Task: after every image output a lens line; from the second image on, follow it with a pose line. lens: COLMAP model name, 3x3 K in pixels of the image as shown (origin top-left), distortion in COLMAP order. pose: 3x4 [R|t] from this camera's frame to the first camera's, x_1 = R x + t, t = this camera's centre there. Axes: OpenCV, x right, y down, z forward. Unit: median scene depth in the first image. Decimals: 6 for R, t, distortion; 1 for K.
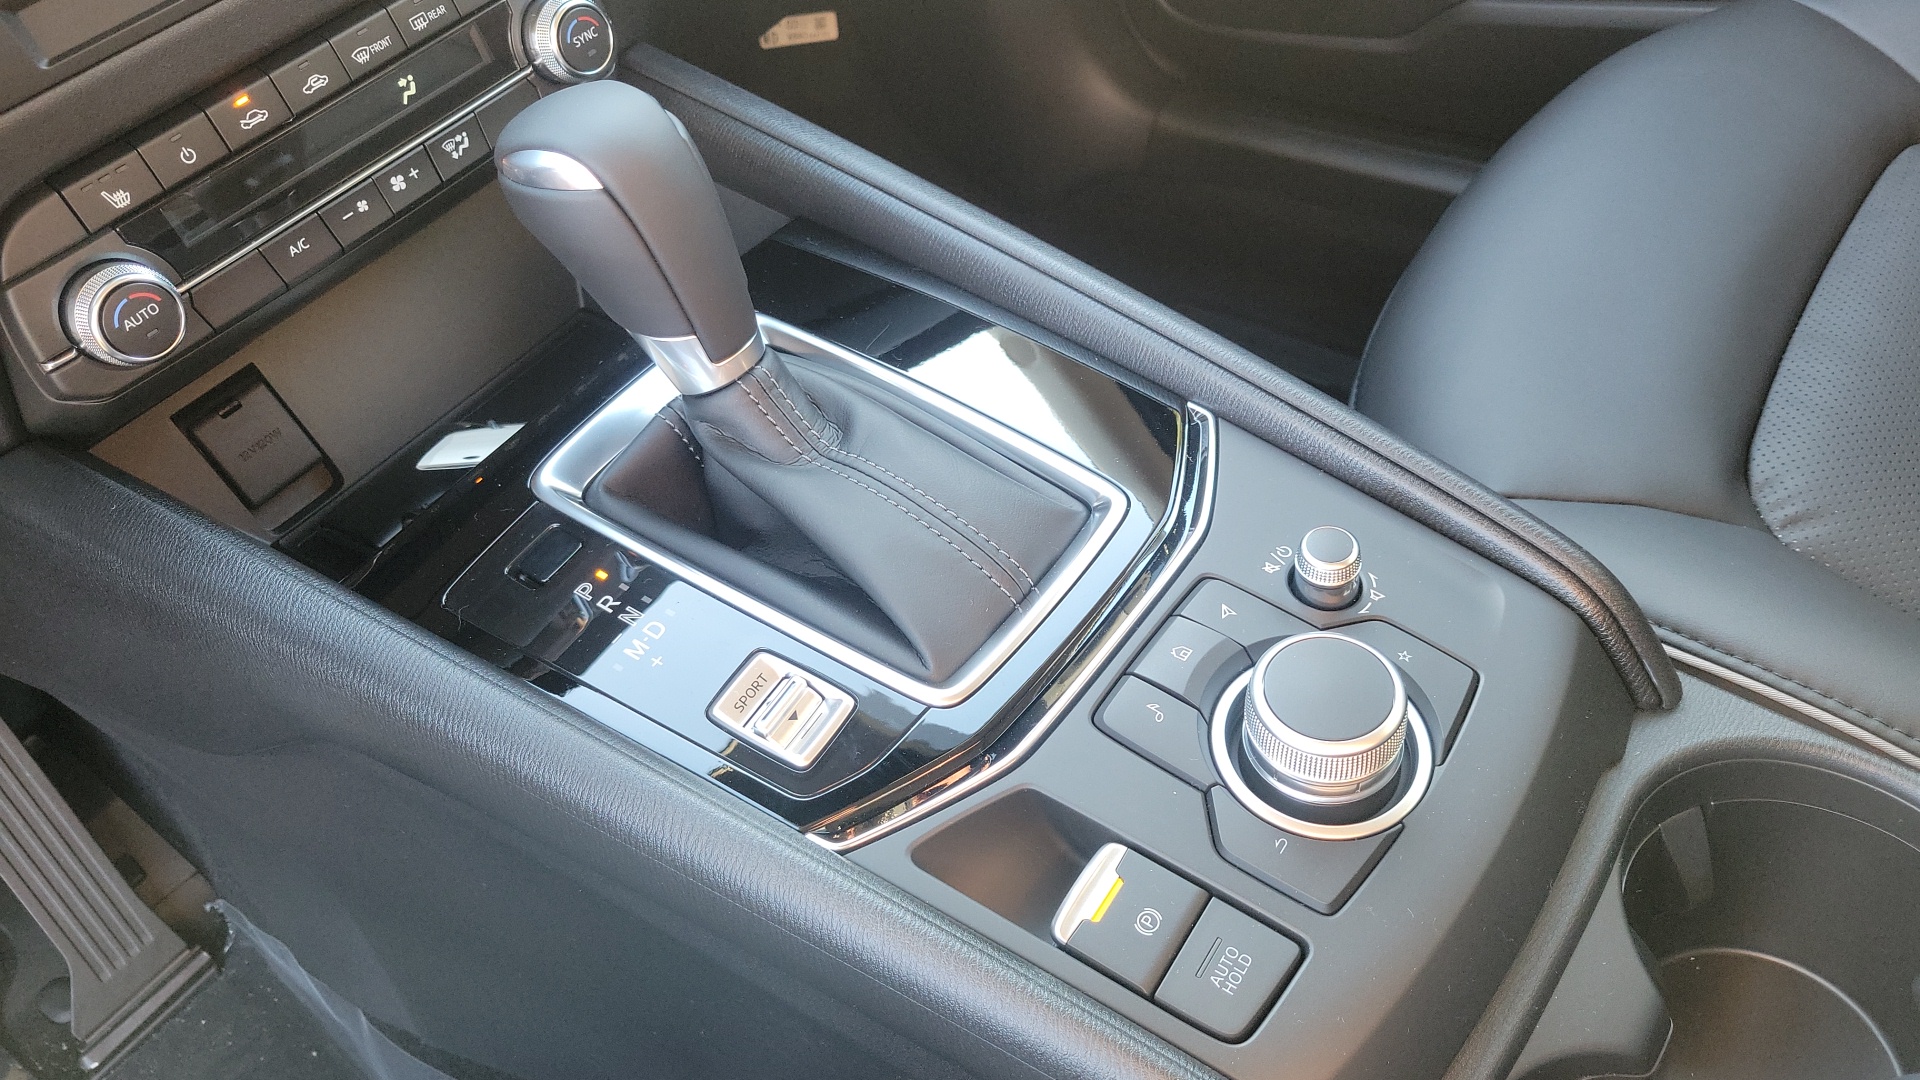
lens RADIAL K [[1461.1, 0, 970.0], [0, 1461.1, 521.4], [0, 0, 1]] dist [0.042209, -0.022909]
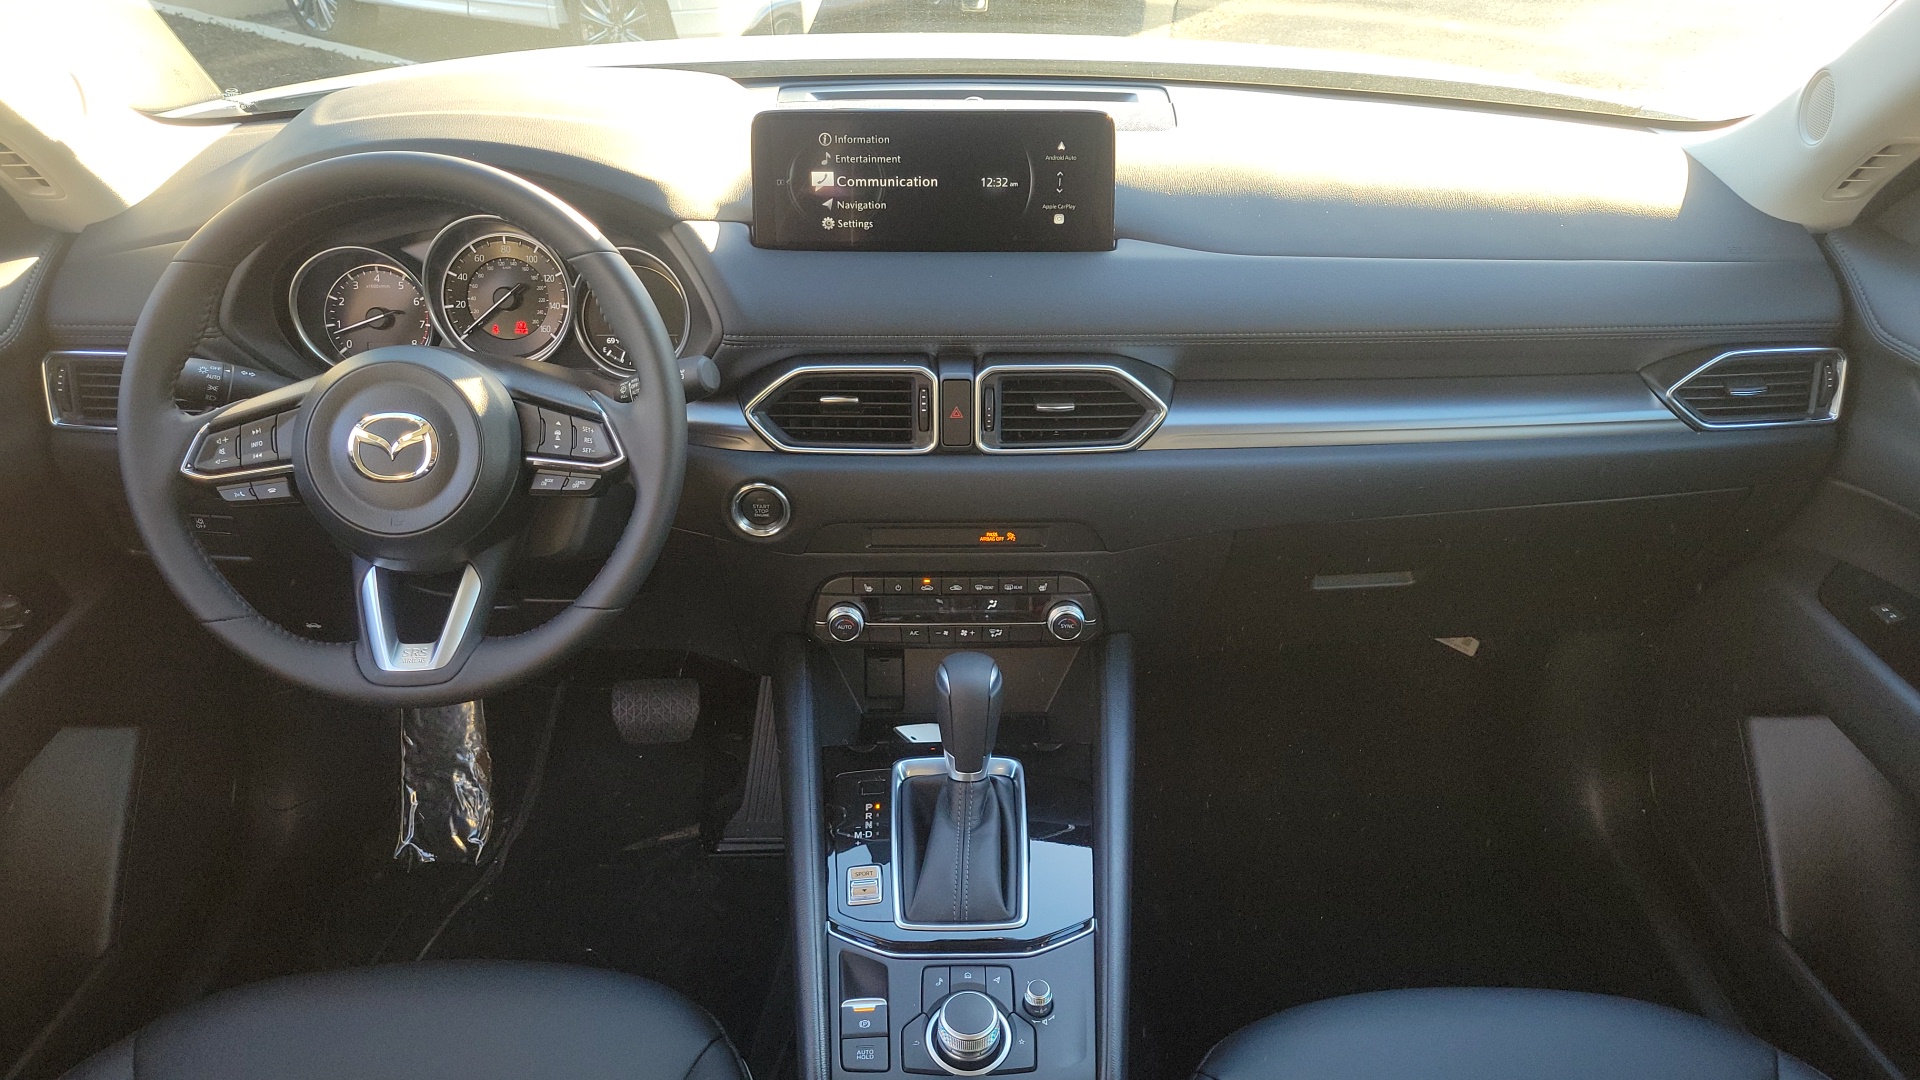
lens RADIAL K [[1461.1, 0, 964.8], [0, 1461.1, 536.4], [0, 0, 1]] dist [0.042209, -0.022909]
pose [[0.604967, 0.533160, -0.591401, 0.973394], [-0.625677, 0.777688, 0.061072, -0.513153], [0.492487, 0.333079, 0.804062, -1.009889]]
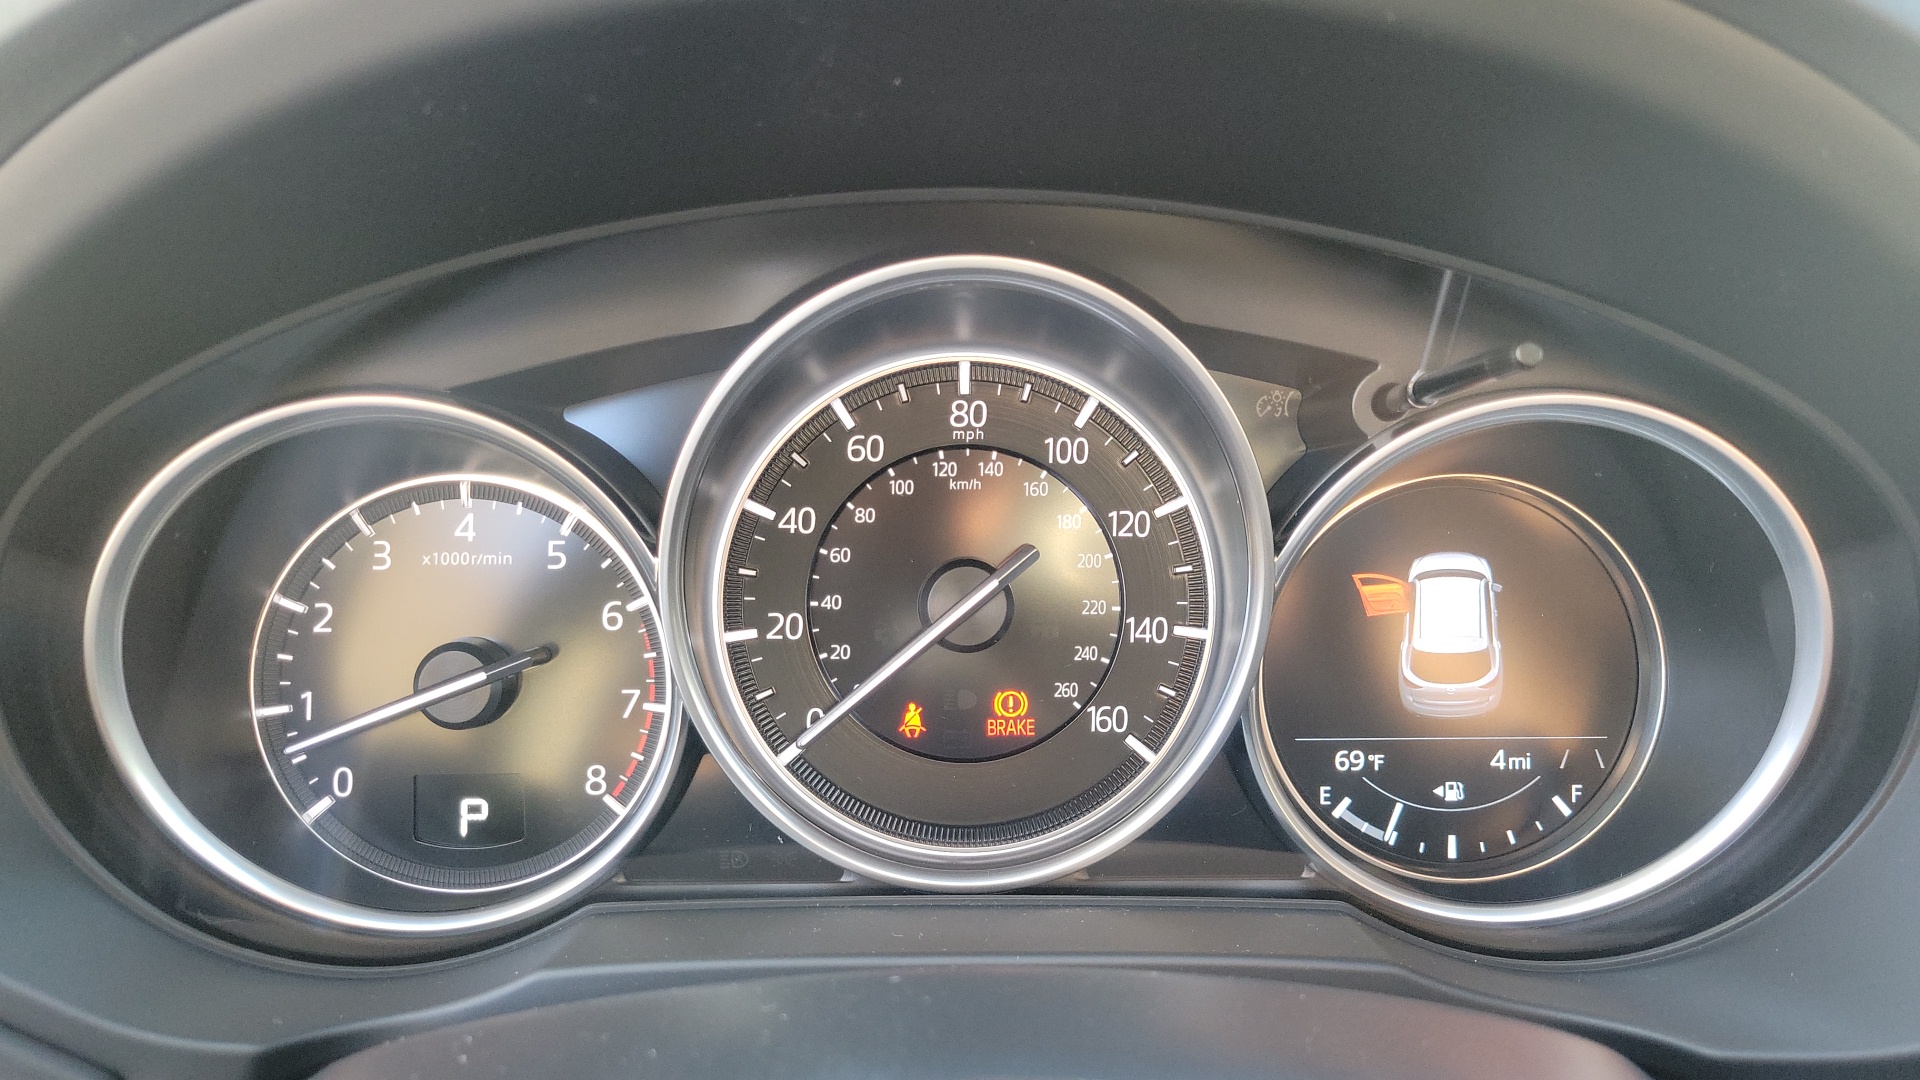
lens RADIAL K [[1461.1, 0, 964.5], [0, 1461.1, 547.2], [0, 0, 1]] dist [0.042209, -0.022909]
pose [[0.601157, 0.453723, -0.657834, -0.784624], [-0.625172, 0.779769, -0.033485, -0.185123], [0.497765, 0.431389, 0.752418, -0.008286]]
